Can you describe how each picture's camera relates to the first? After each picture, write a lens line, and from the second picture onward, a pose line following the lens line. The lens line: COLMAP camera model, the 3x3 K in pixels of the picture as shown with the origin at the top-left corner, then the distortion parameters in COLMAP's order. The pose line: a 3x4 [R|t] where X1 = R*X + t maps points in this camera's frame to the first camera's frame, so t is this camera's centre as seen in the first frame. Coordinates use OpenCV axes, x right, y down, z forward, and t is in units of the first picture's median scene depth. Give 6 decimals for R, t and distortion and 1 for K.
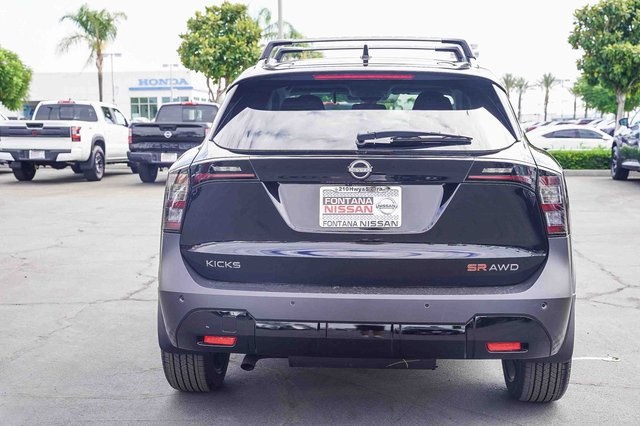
lens RADIAL K [[860.0, 0, 319.8], [0, 860.0, 211.0], [0, 0, 1]] dist [0.030907, 0.000000]
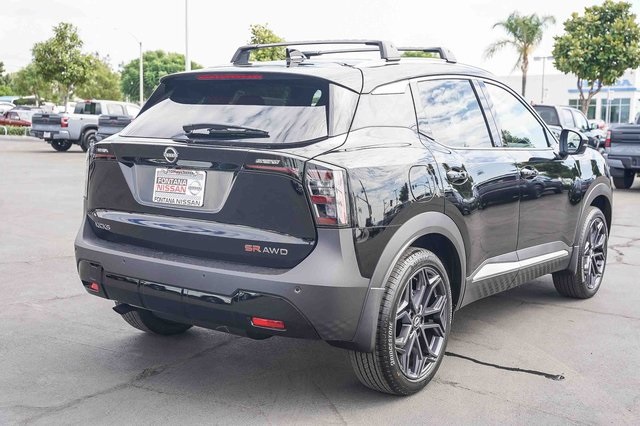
lens RADIAL K [[810.1, 0, 320.8], [0, 810.1, 212.2], [0, 0, 1]] dist [0.144746, 0.000000]
pose [[0.852816, 0.080418, -0.515982, 0.780042], [-0.077645, 0.996616, 0.026995, -0.015614], [0.516406, 0.017042, 0.856174, 0.145823]]
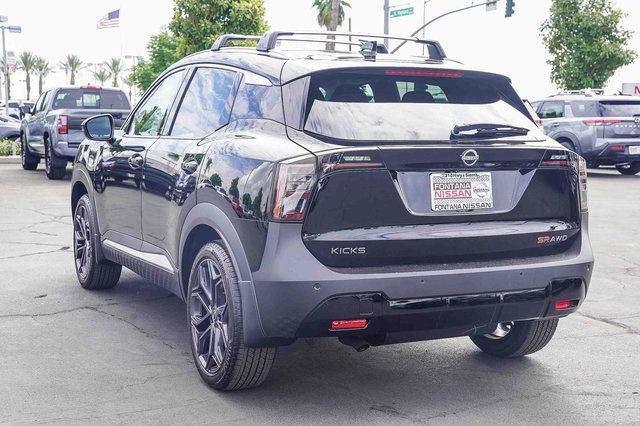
lens RADIAL K [[929.5, 0, 320.9], [0, 929.5, 215.2], [0, 0, 1]] dist [0.122383, 0.000000]
pose [[0.851281, -0.041089, 0.523099, -0.734667], [0.035517, 0.999155, 0.020684, -0.005140], [-0.523507, 0.000971, 0.852021, 0.062349]]
